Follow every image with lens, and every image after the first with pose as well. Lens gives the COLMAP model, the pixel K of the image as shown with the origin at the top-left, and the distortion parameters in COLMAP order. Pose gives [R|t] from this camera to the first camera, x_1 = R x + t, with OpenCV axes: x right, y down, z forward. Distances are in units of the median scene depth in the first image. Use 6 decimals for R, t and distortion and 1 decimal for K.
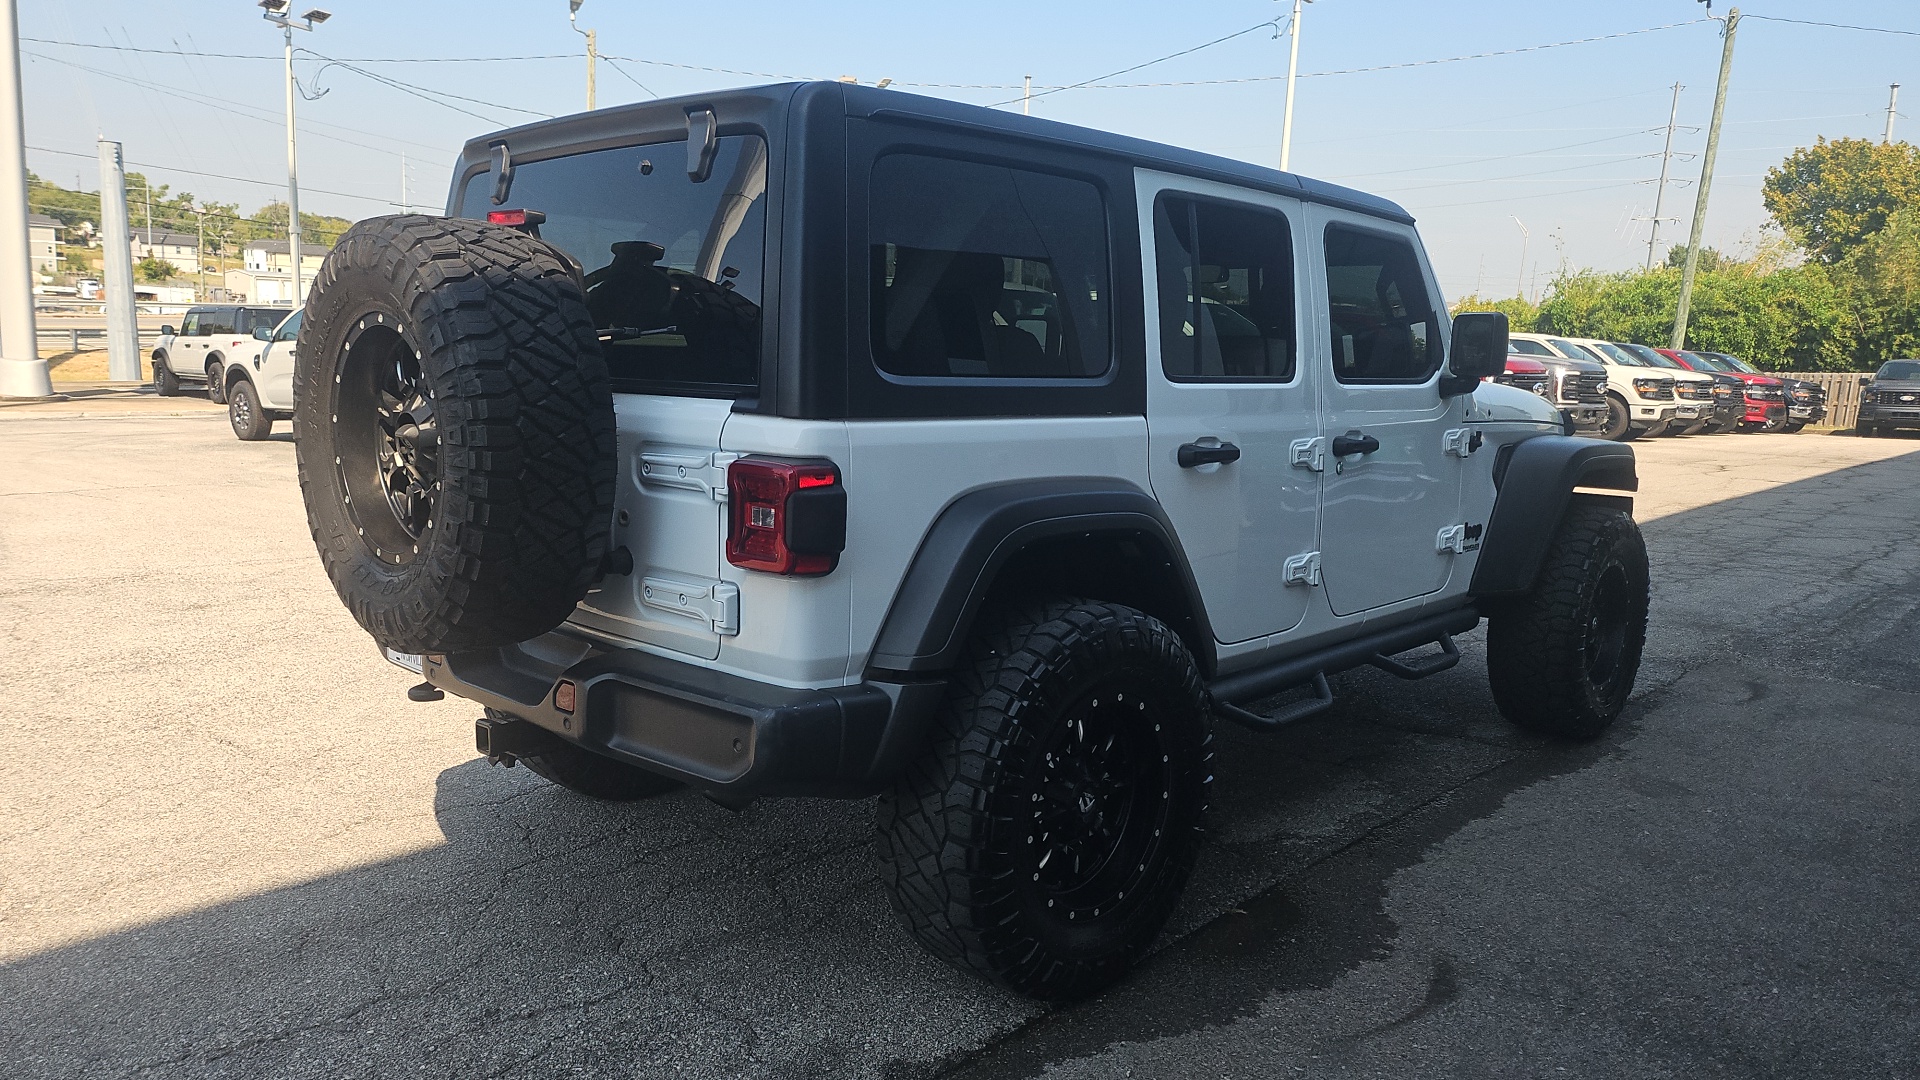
lens RADIAL K [[1339.0, 0, 958.8], [0, 1339.0, 573.7], [0, 0, 1]] dist [0.075141, -0.084020]
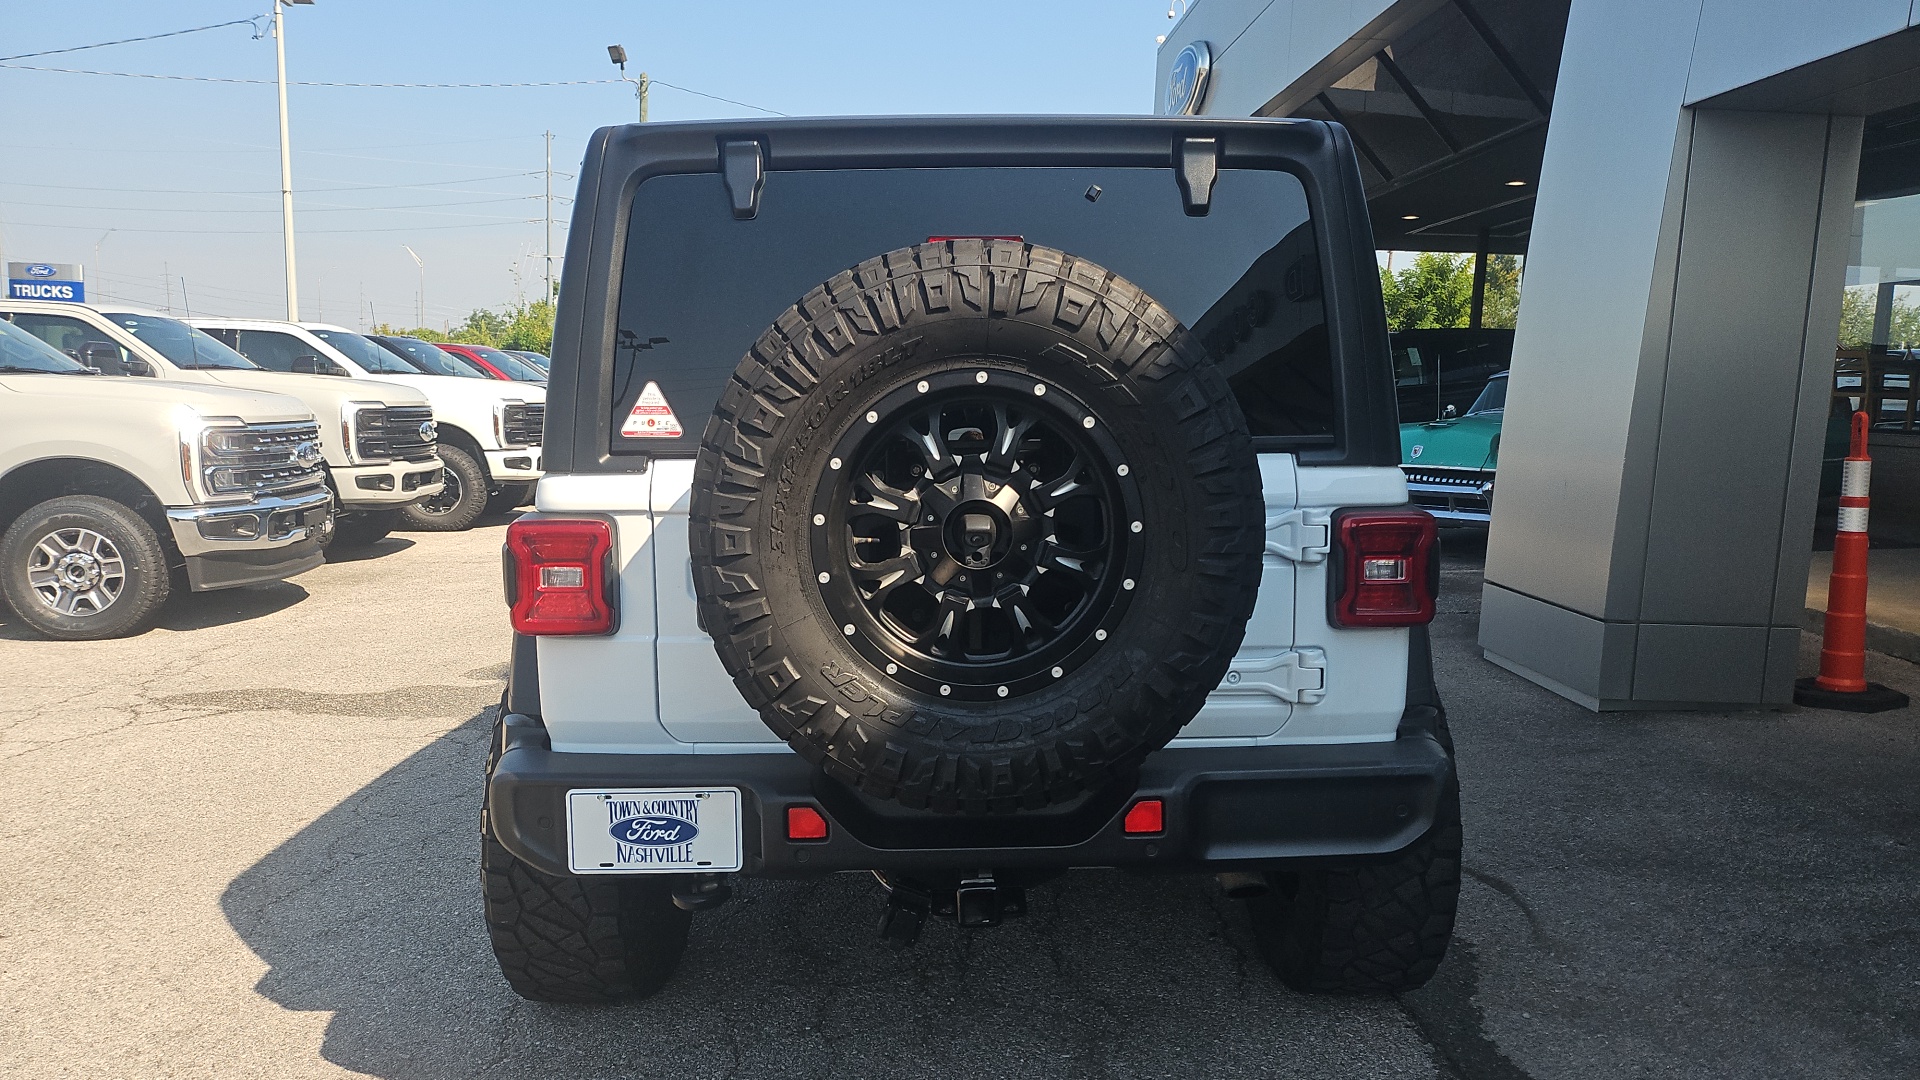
lens RADIAL K [[1339.0, 0, 958.8], [0, 1339.0, 573.7], [0, 0, 1]] dist [0.075141, -0.084020]
pose [[0.704206, -0.122796, 0.699296, -0.743865], [0.136570, 0.989965, 0.036309, -0.083331], [-0.696737, 0.069934, 0.713909, 0.369875]]
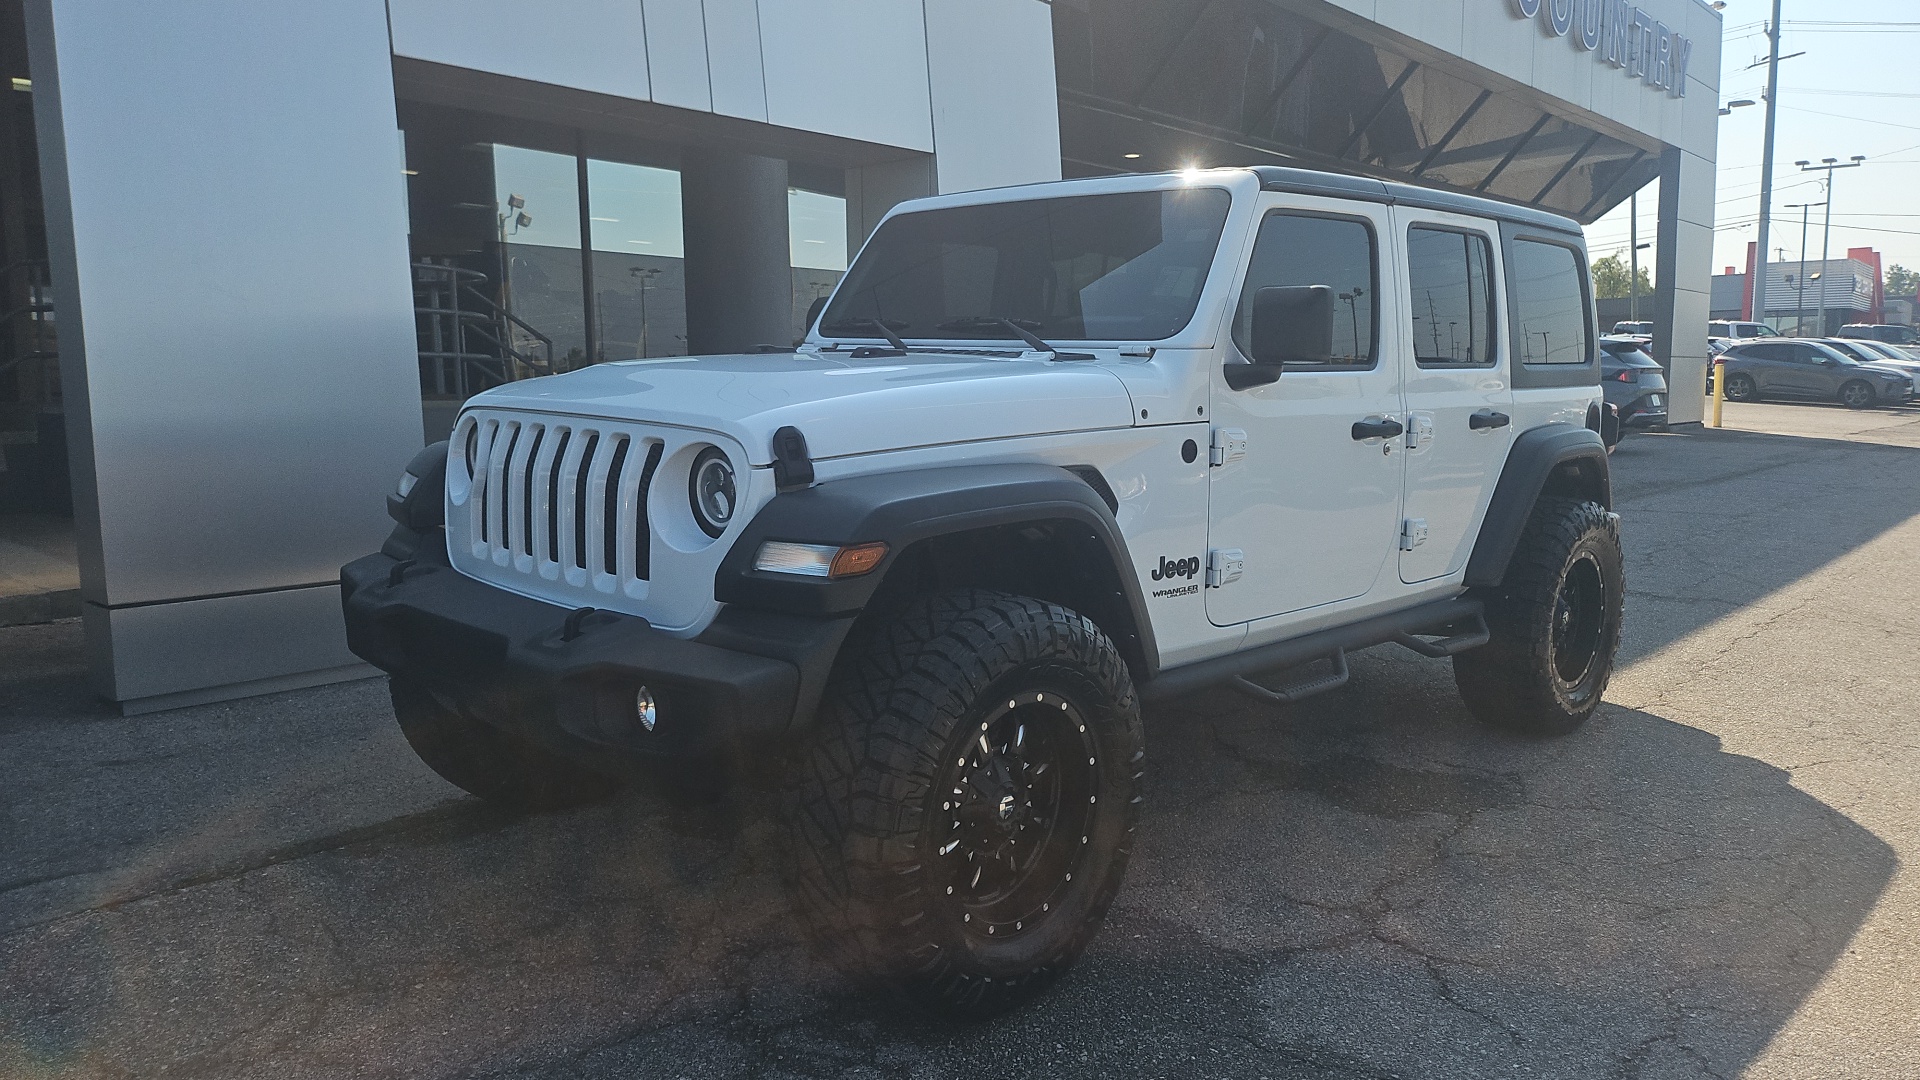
lens RADIAL K [[1351.2, 0, 934.9], [0, 1351.2, 551.6], [0, 0, 1]] dist [0.086962, -0.124673]
pose [[-0.999551, -0.029541, -0.005051, 0.404614], [-0.029671, 0.951766, 0.305388, -0.417115], [-0.004214, 0.305400, -0.952215, 2.612432]]
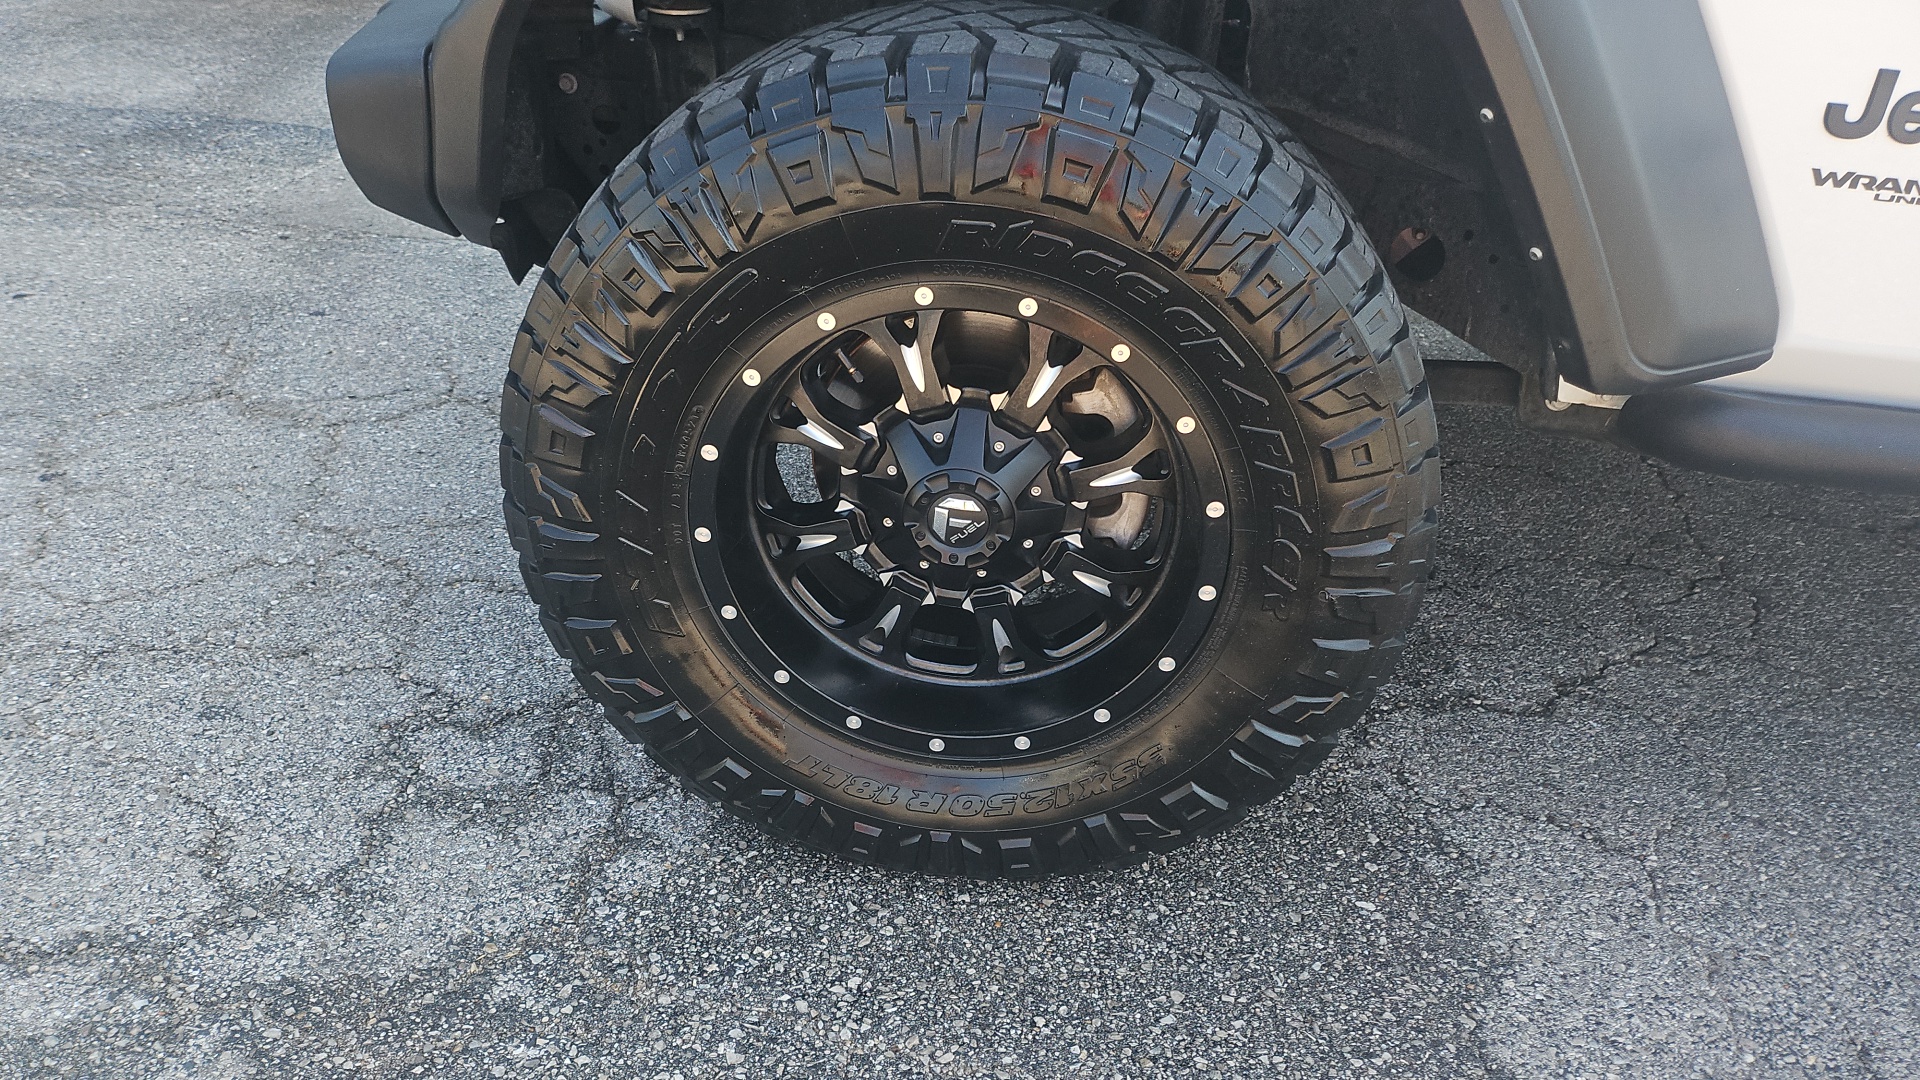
lens RADIAL K [[1339.0, 0, 958.8], [0, 1339.0, 573.7], [0, 0, 1]] dist [0.075141, -0.084020]
pose [[-0.616246, -0.455244, 0.642646, 0.098370], [0.063934, 0.784391, 0.616963, -0.236793], [-0.784954, 0.421288, -0.454272, 2.044246]]
